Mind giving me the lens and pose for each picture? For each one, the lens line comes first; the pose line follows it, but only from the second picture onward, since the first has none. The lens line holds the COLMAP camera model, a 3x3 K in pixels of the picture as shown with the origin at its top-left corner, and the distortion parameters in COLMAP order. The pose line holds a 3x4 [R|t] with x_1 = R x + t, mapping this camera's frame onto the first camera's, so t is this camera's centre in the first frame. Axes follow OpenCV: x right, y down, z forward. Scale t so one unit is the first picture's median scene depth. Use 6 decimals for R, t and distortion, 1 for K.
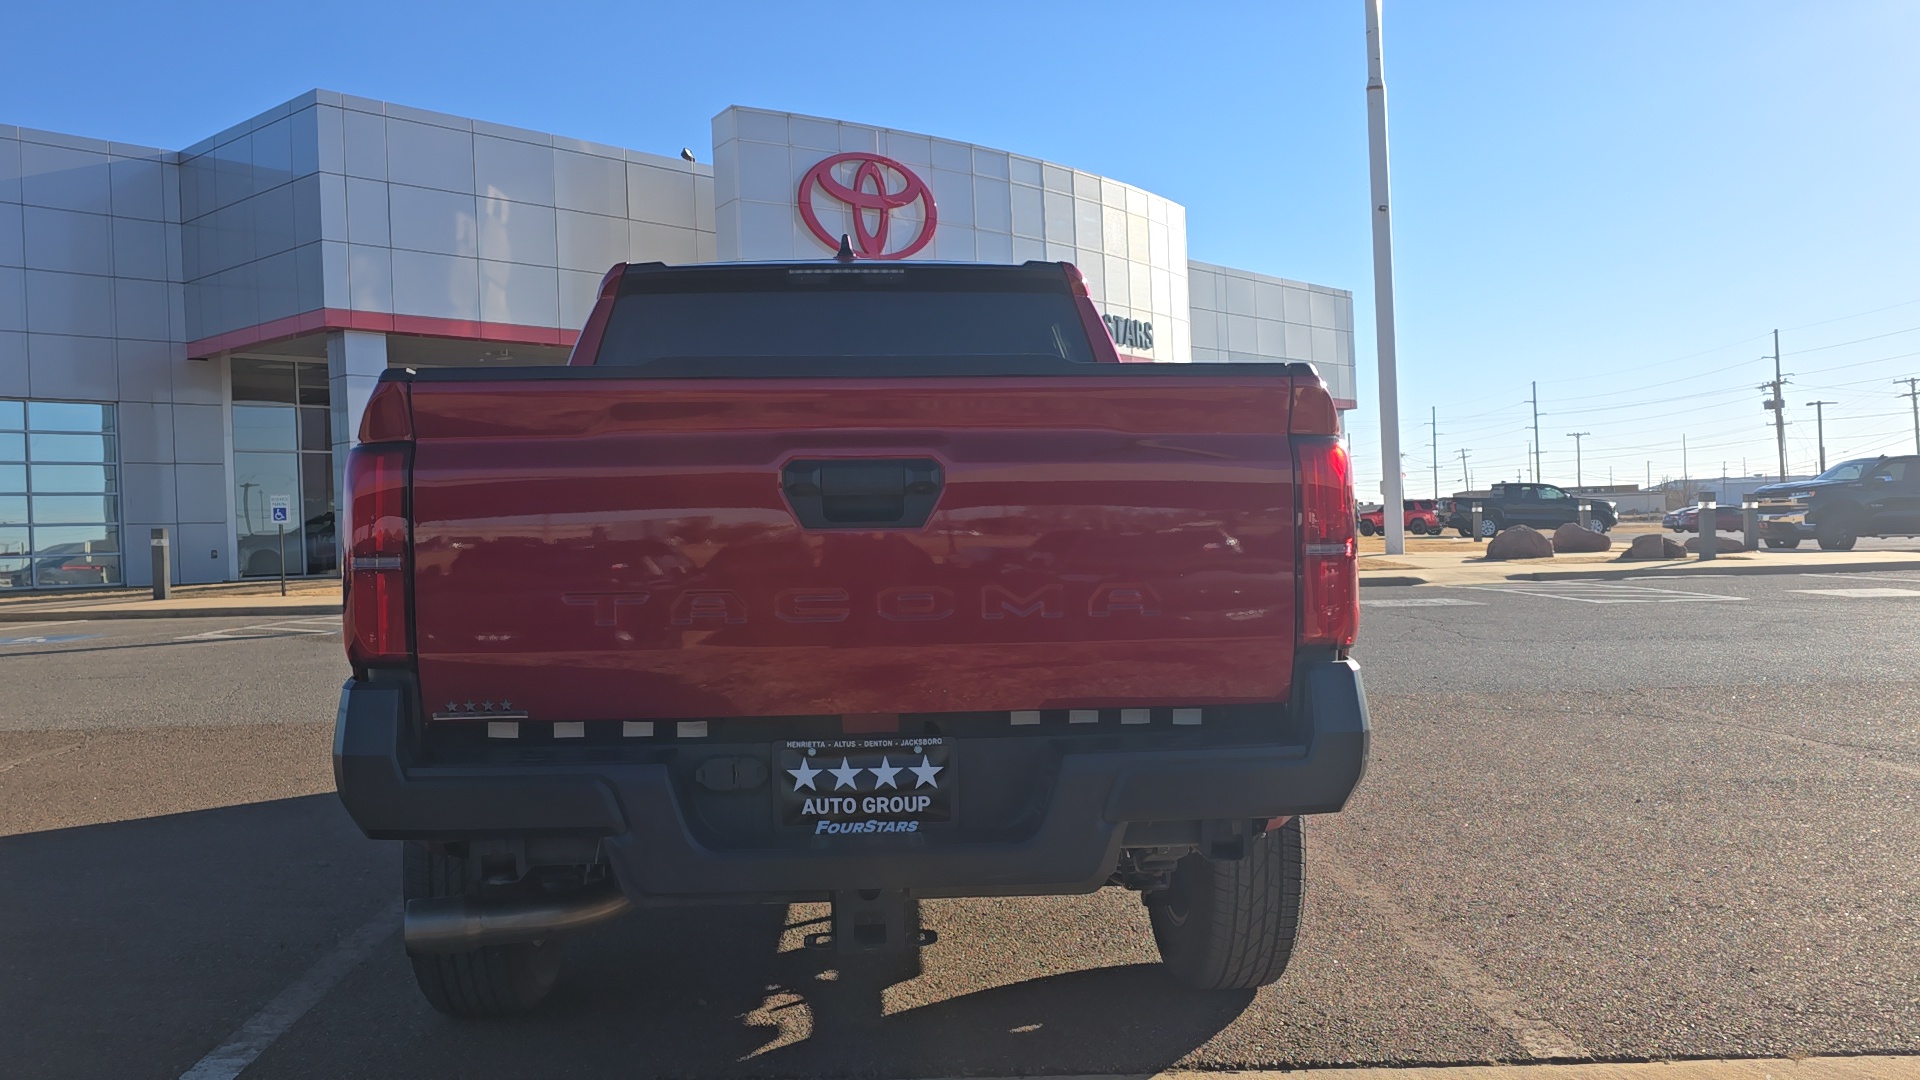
lens RADIAL K [[1591.7, 0, 960.0], [0, 1591.7, 540.0], [0, 0, 1]] dist [-0.005078, 0.007767]
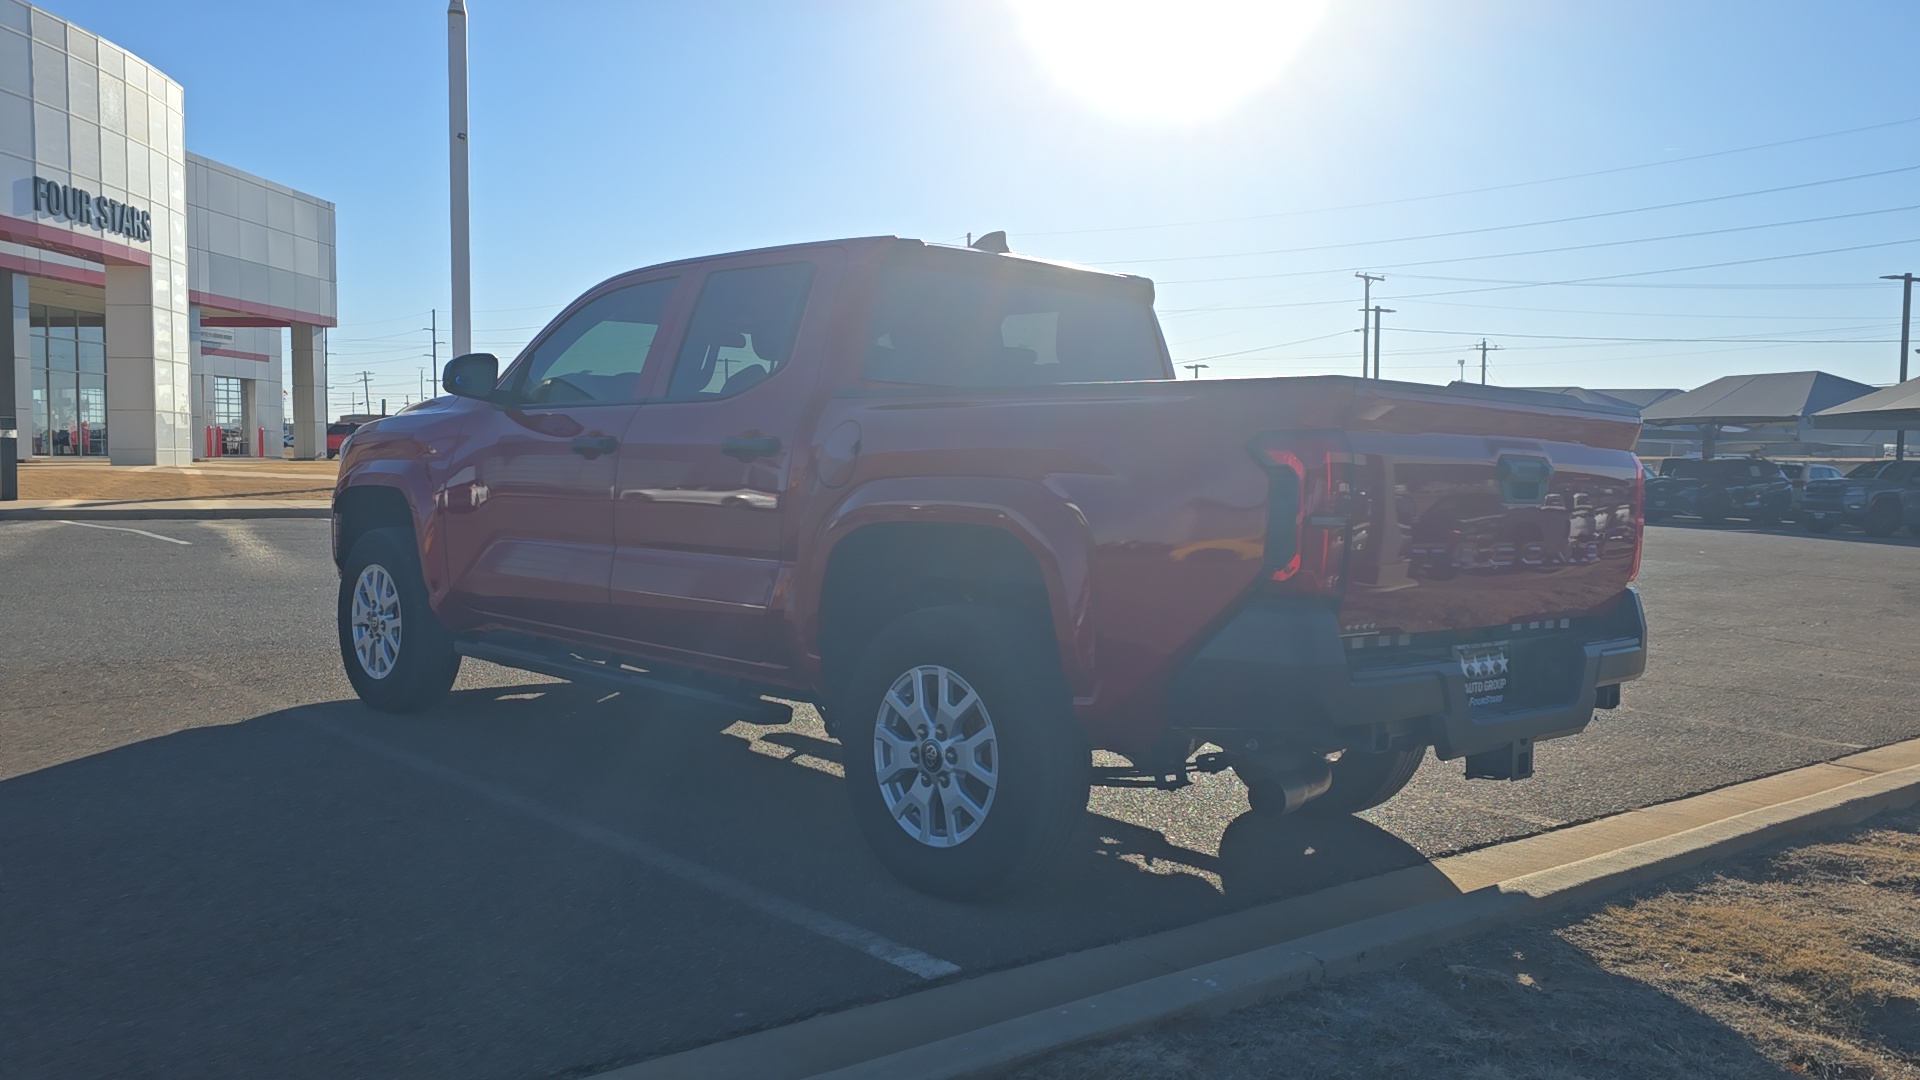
lens RADIAL K [[1580.6, 0, 987.5], [0, 1580.6, 540.4], [0, 0, 1]] dist [-0.001093, 0.000992]
pose [[0.766437, 0.009734, 0.642246, -0.124792], [-0.039742, 0.998688, 0.032291, 0.000028], [-0.641089, -0.050274, 0.765818, 0.015223]]
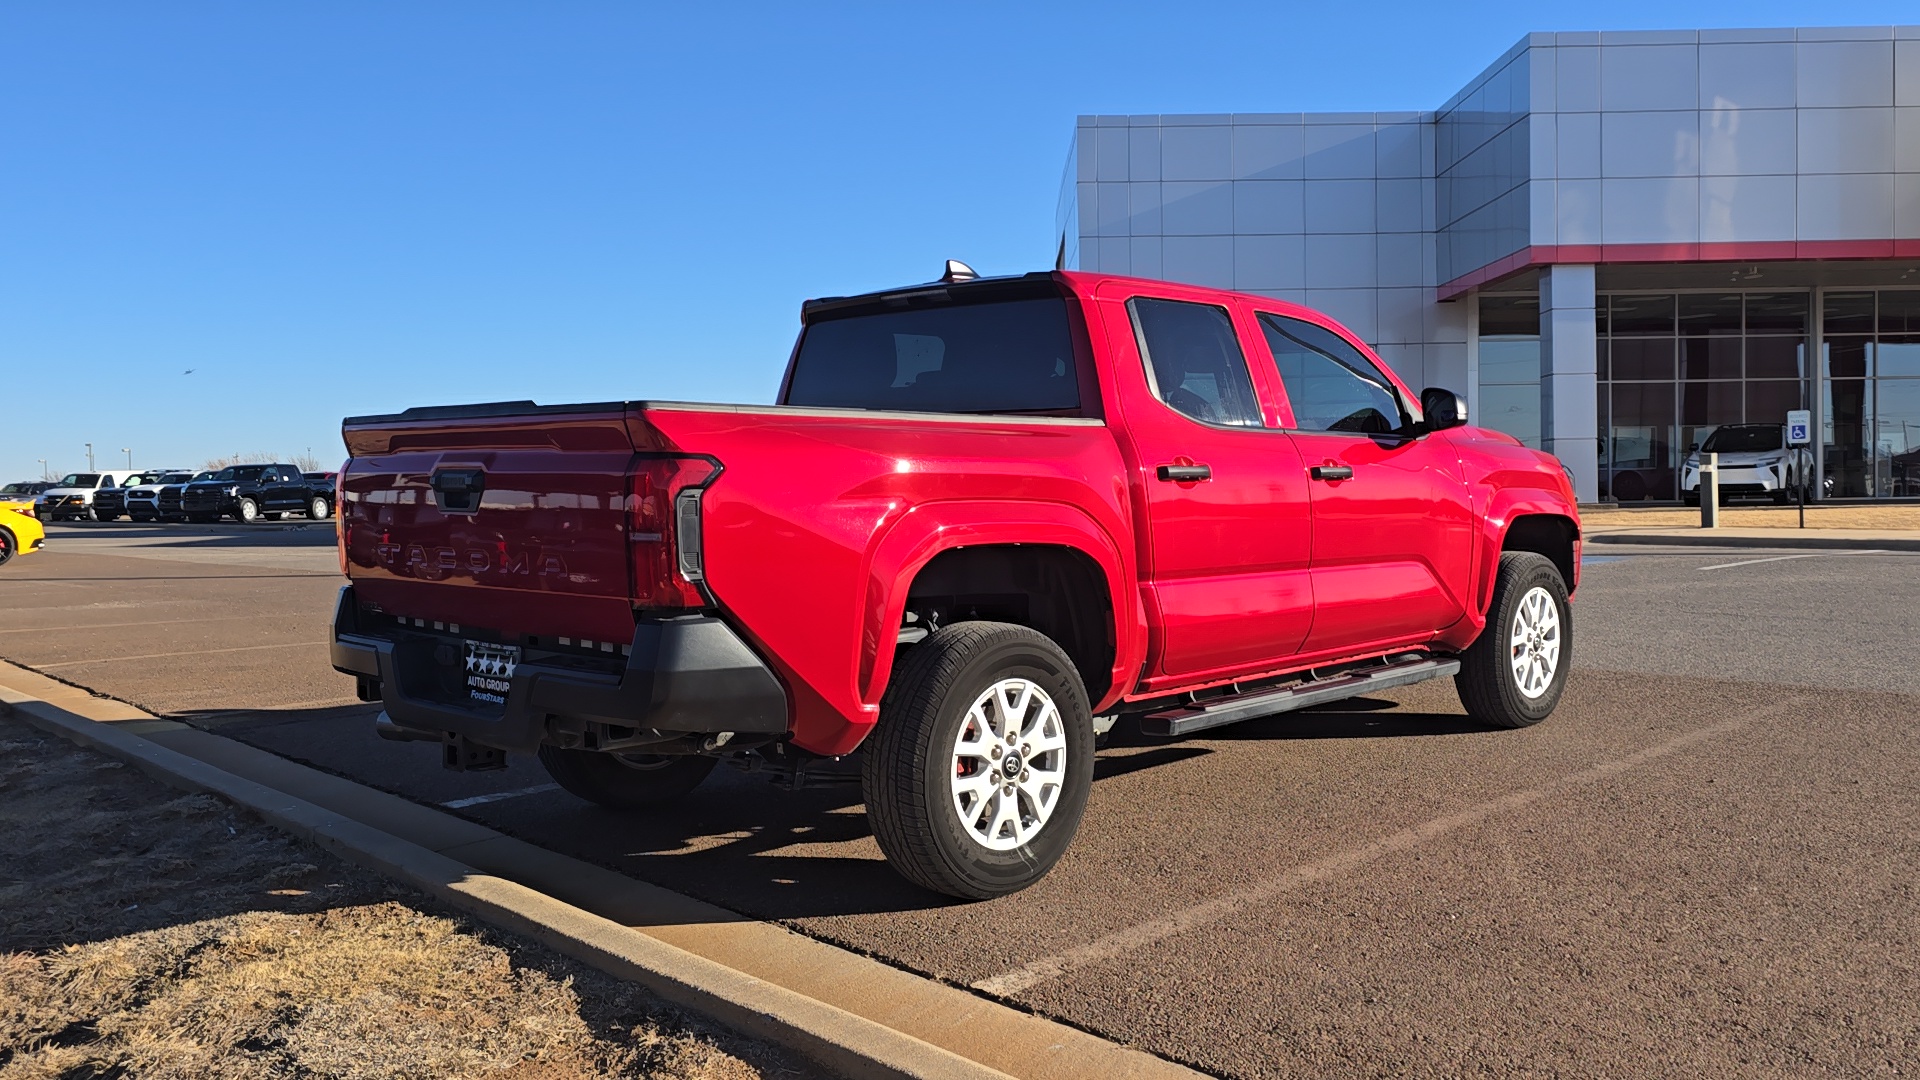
lens RADIAL K [[1591.7, 0, 960.0], [0, 1591.7, 540.0], [0, 0, 1]] dist [-0.005078, 0.007767]
pose [[0.661943, 0.044343, -0.748242, 0.131428], [-0.007178, 0.998578, 0.052828, -0.005986], [0.749520, -0.029598, 0.661320, 0.027310]]
